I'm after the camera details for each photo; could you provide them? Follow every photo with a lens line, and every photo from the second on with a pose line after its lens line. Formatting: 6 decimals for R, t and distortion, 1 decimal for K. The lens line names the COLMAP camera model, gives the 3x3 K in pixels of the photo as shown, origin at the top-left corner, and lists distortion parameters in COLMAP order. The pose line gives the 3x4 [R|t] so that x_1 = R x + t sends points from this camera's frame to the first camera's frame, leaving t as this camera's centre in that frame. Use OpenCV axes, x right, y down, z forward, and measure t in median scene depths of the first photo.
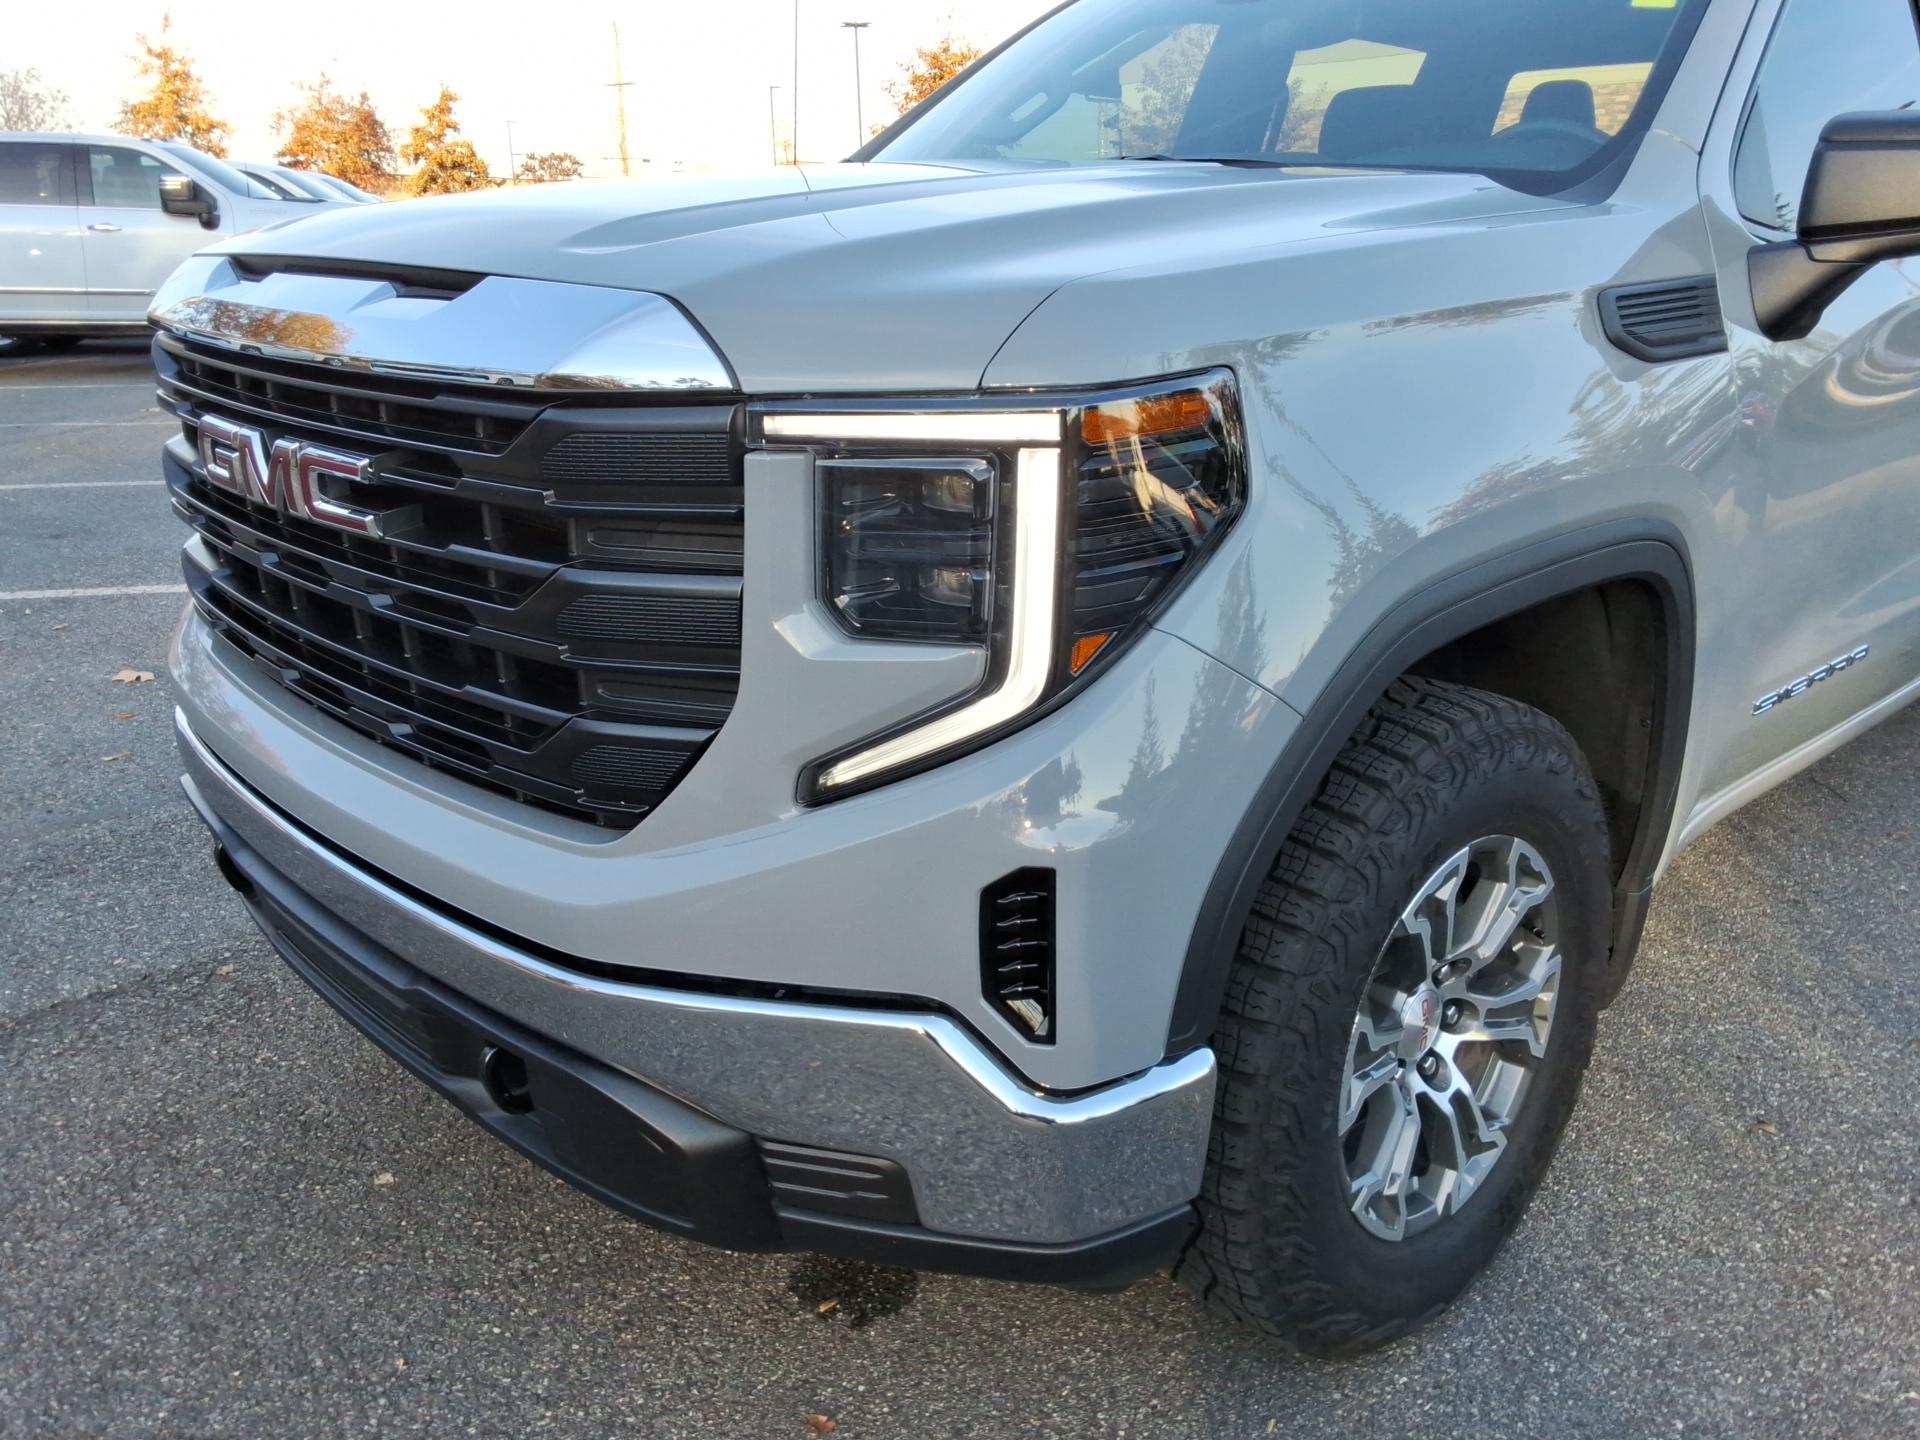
lens RADIAL K [[1550.2, 0, 984.5], [0, 1550.2, 703.7], [0, 0, 1]] dist [0.115444, -0.174352]
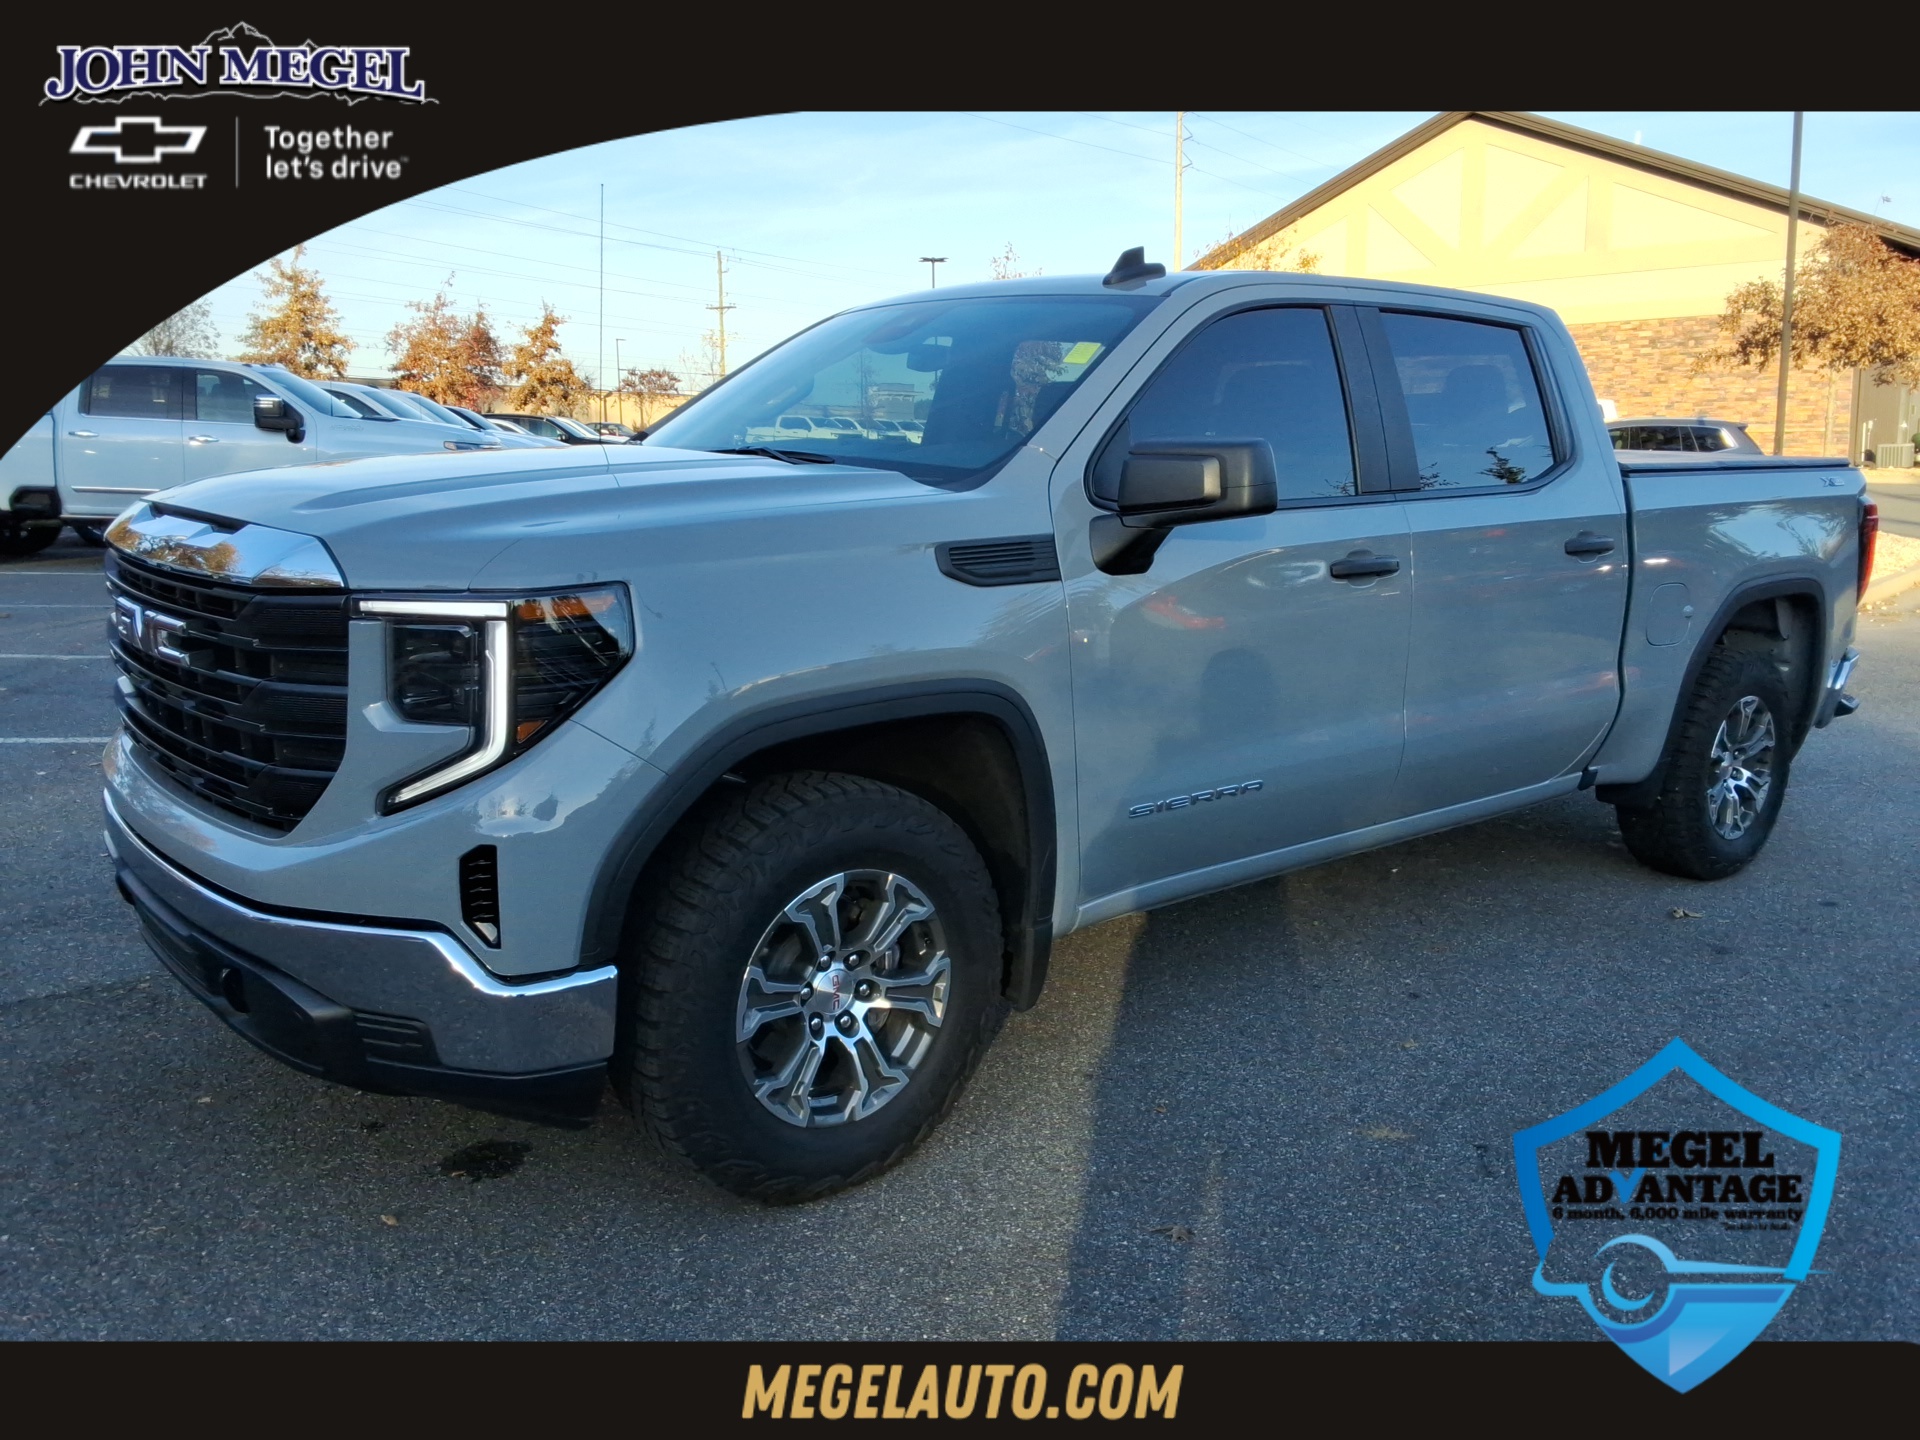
lens RADIAL K [[1550.2, 0, 987.6], [0, 1550.2, 713.0], [0, 0, 1]] dist [0.115444, -0.174352]
pose [[0.998371, 0.025421, -0.051076, 0.477138], [-0.031401, 0.992286, -0.119930, 0.102438], [0.047634, 0.121339, 0.991468, -0.553753]]
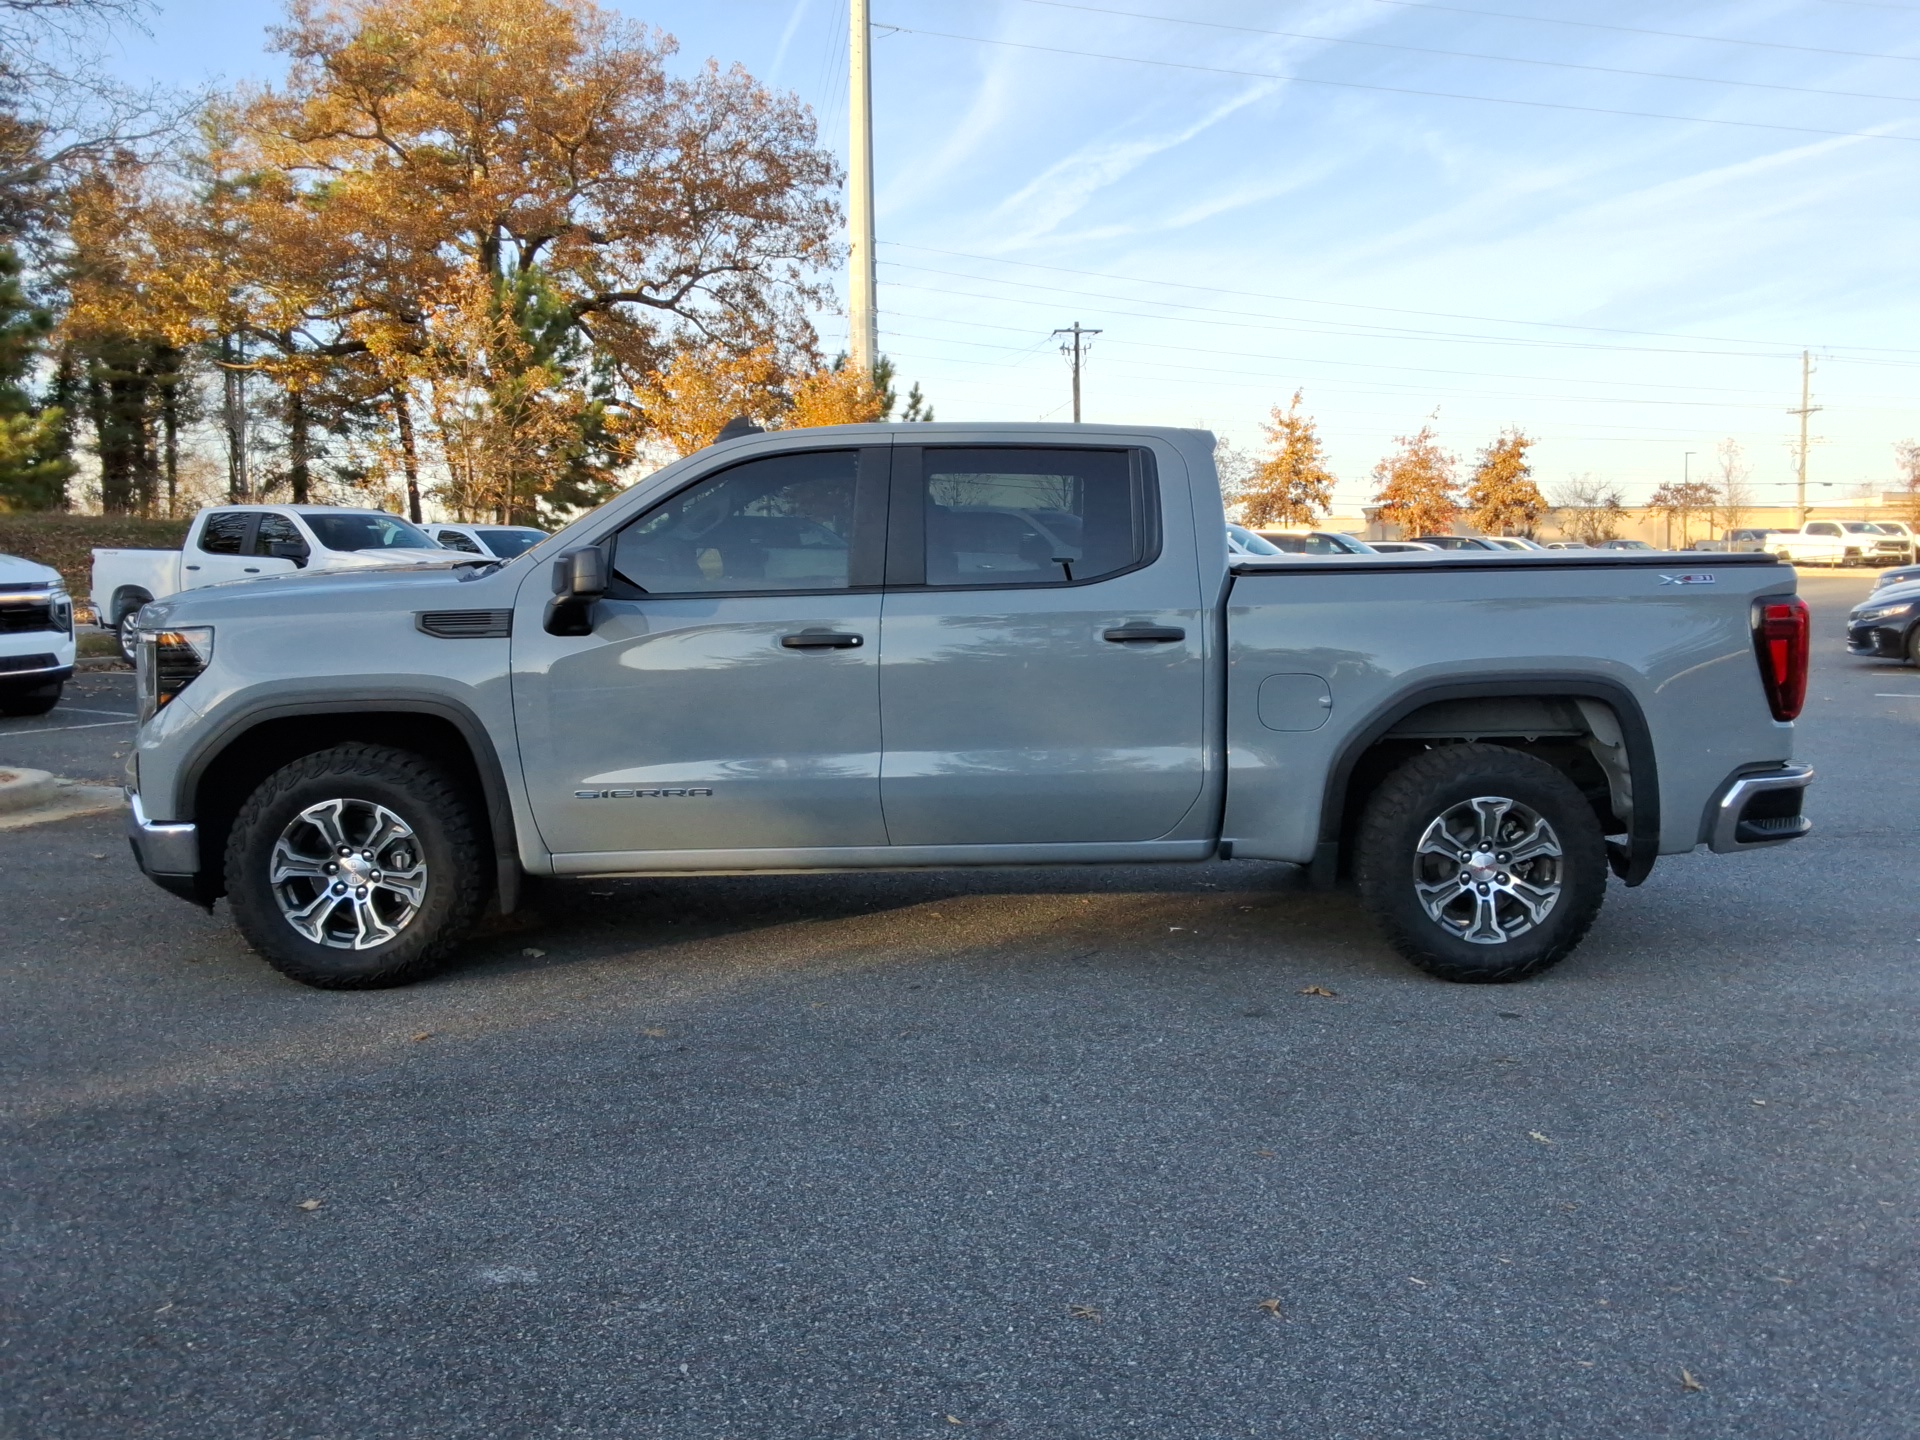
lens RADIAL K [[1550.2, 0, 971.8], [0, 1550.2, 722.3], [0, 0, 1]] dist [0.115444, -0.174352]
pose [[0.737259, 0.068799, -0.672098, 2.705724], [-0.191704, 0.975217, -0.110461, 0.045358], [0.647842, 0.210282, 0.732176, -0.331261]]
